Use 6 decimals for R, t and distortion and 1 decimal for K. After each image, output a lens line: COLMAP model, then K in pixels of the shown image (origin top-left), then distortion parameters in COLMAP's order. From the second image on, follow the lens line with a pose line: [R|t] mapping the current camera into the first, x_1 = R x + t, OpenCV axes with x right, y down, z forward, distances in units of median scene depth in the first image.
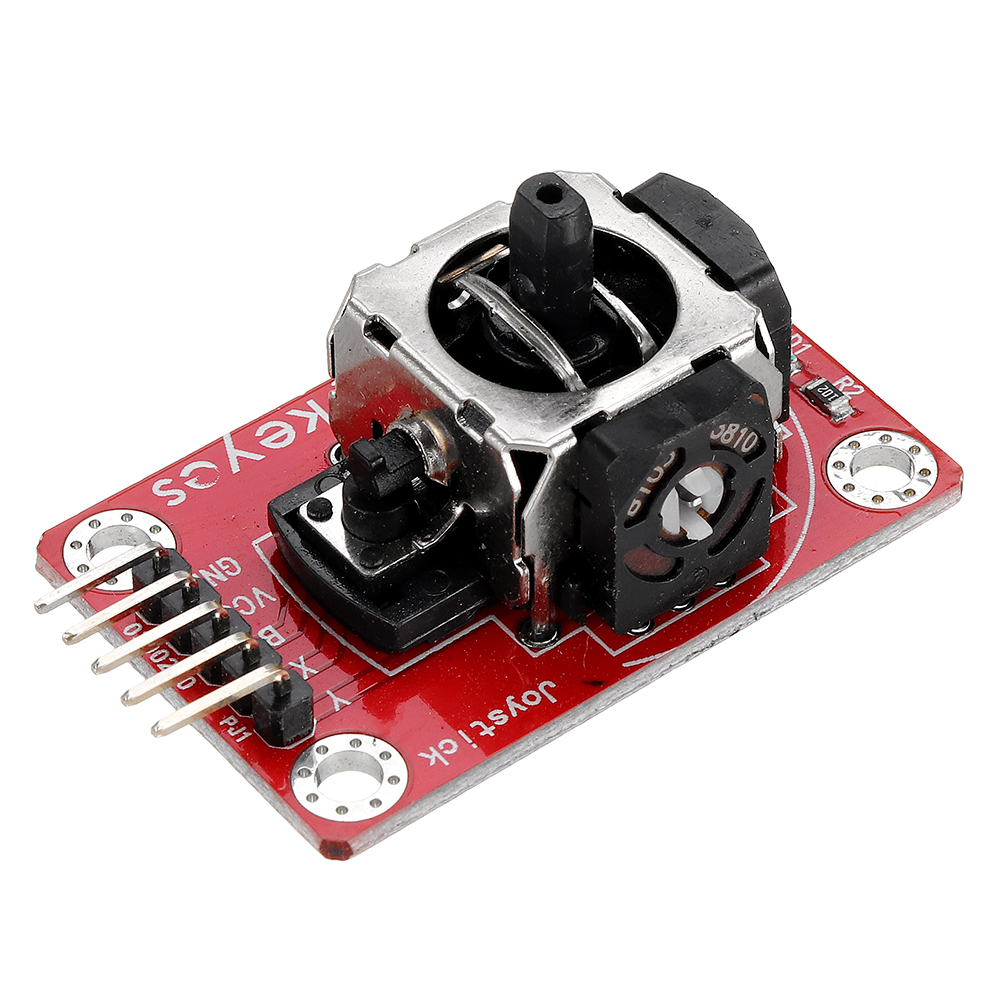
lens RADIAL K [[5104.8, 0, 600.4], [0, 5104.8, 500.4], [0, 0, 1]] dist [0.057207, 8.649279]
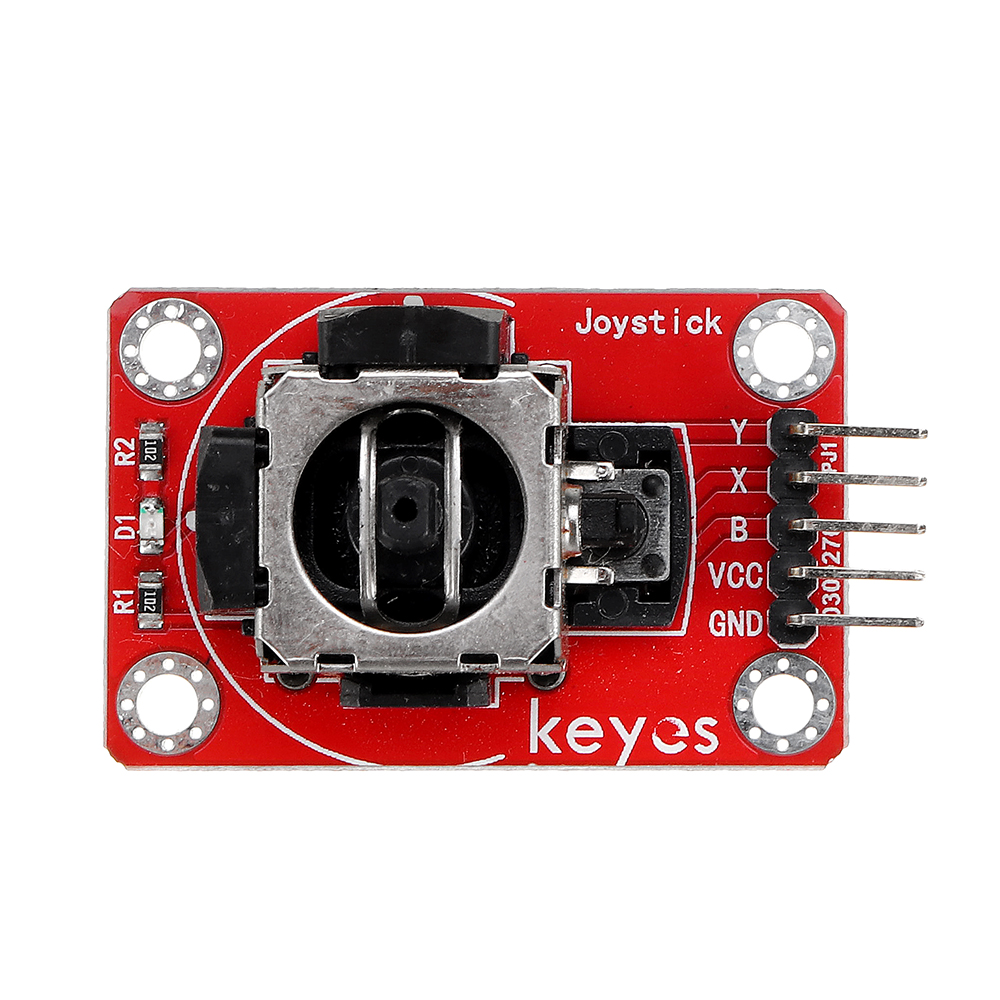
lens RADIAL K [[5104.8, 0, 600.4], [0, 5104.8, 500.4], [0, 0, 1]] dist [0.057207, 8.649279]
pose [[-0.783284, -0.620887, 0.031079, -0.071526], [0.446270, -0.526783, 0.723424, -0.789330], [-0.432793, 0.580516, 0.689704, 0.241527]]
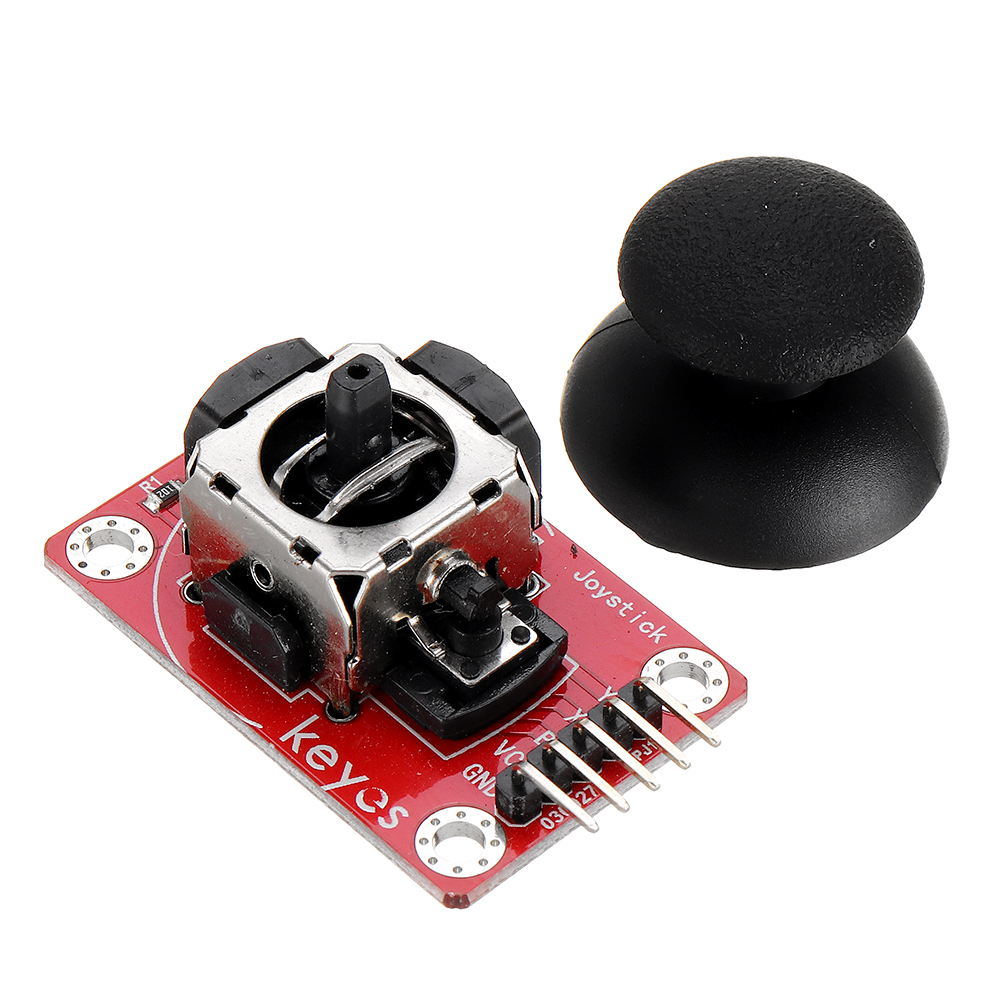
lens RADIAL K [[4849.7, 0, 500.0], [0, 4849.7, 500.0], [0, 0, 1]] dist [0.132960, 3.223061]
pose [[-0.080392, -0.726121, 0.682851, -0.849905], [0.708061, 0.440576, 0.551854, -0.678464], [-0.701560, 0.527865, 0.478719, 0.394894]]
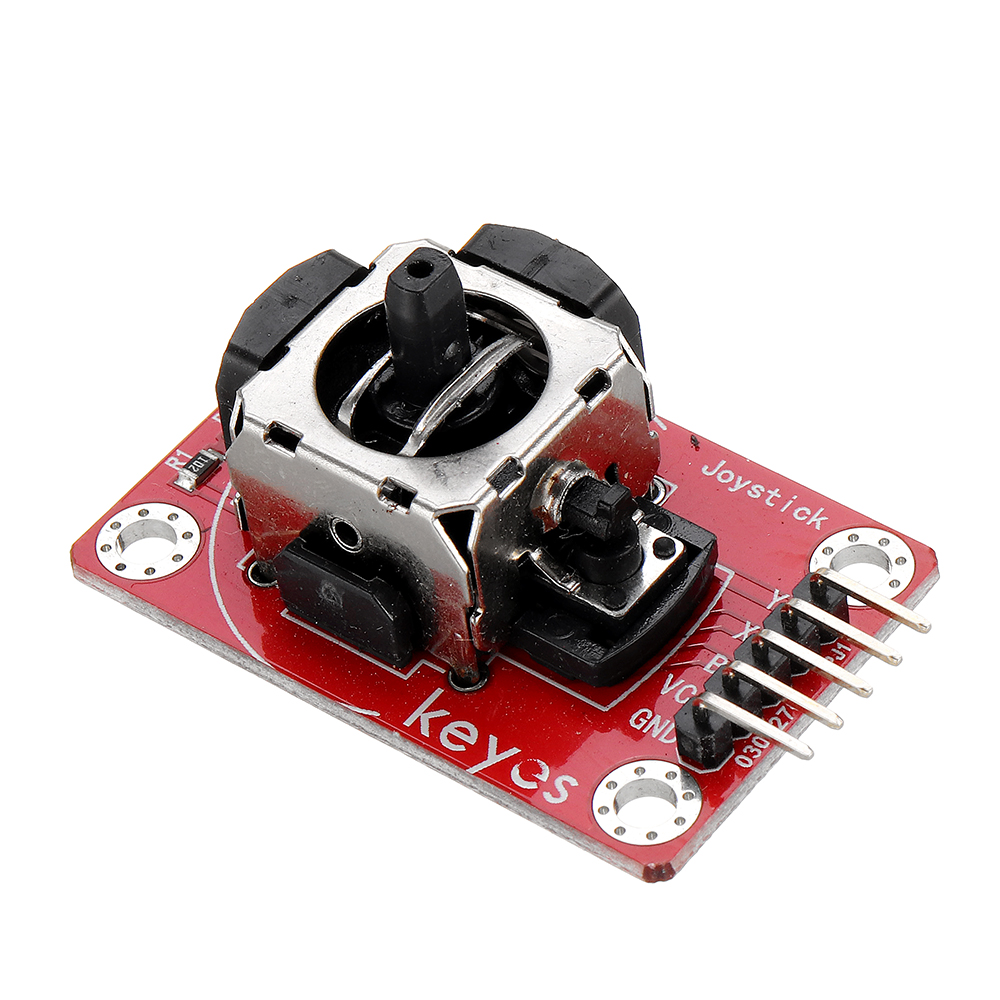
lens RADIAL K [[5104.8, 0, 600.4], [0, 5104.8, 500.4], [0, 0, 1]] dist [0.057207, 8.649279]
pose [[-0.256671, -0.692576, 0.674135, -0.753389], [0.741447, 0.306329, 0.597009, -0.638565], [-0.619981, 0.653070, 0.434883, 0.529197]]
